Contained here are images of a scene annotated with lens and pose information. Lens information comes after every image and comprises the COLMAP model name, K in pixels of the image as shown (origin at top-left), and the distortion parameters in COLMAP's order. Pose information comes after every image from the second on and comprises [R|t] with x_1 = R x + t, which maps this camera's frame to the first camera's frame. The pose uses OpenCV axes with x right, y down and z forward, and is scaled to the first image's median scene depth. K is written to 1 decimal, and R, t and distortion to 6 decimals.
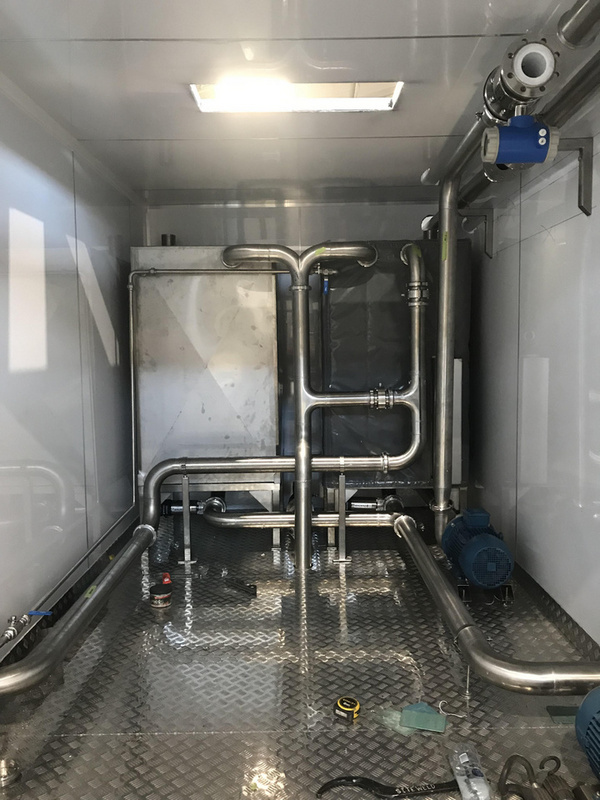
lens RADIAL K [[658.9, 0, 300.0], [0, 658.9, 400.0], [0, 0, 1]] dist [0.416478, -0.000694]
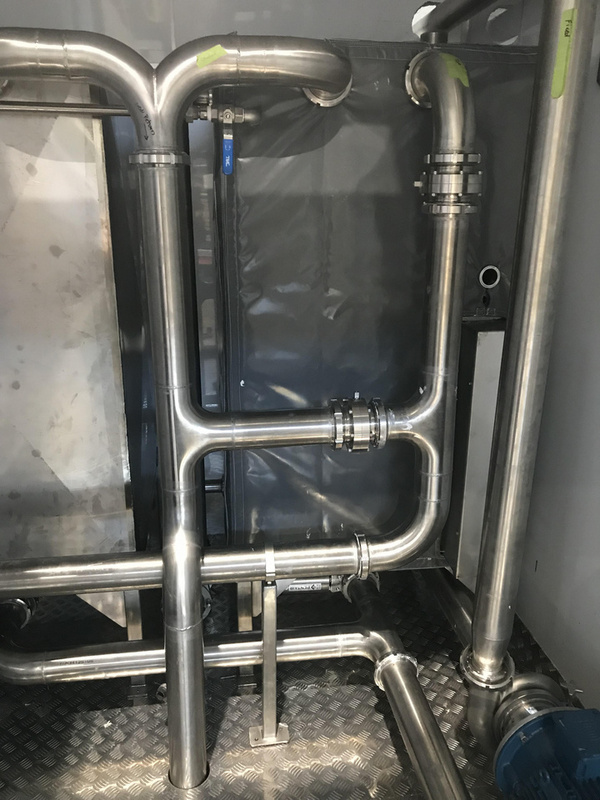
lens RADIAL K [[678.7, 0, 288.9], [0, 678.7, 398.0], [0, 0, 1]] dist [0.076949, -0.003145]
pose [[0.991788, -0.023887, 0.125642, 0.019897], [-0.003334, 0.977241, 0.212107, -0.116008], [-0.127849, -0.210785, 0.969136, 0.572079]]
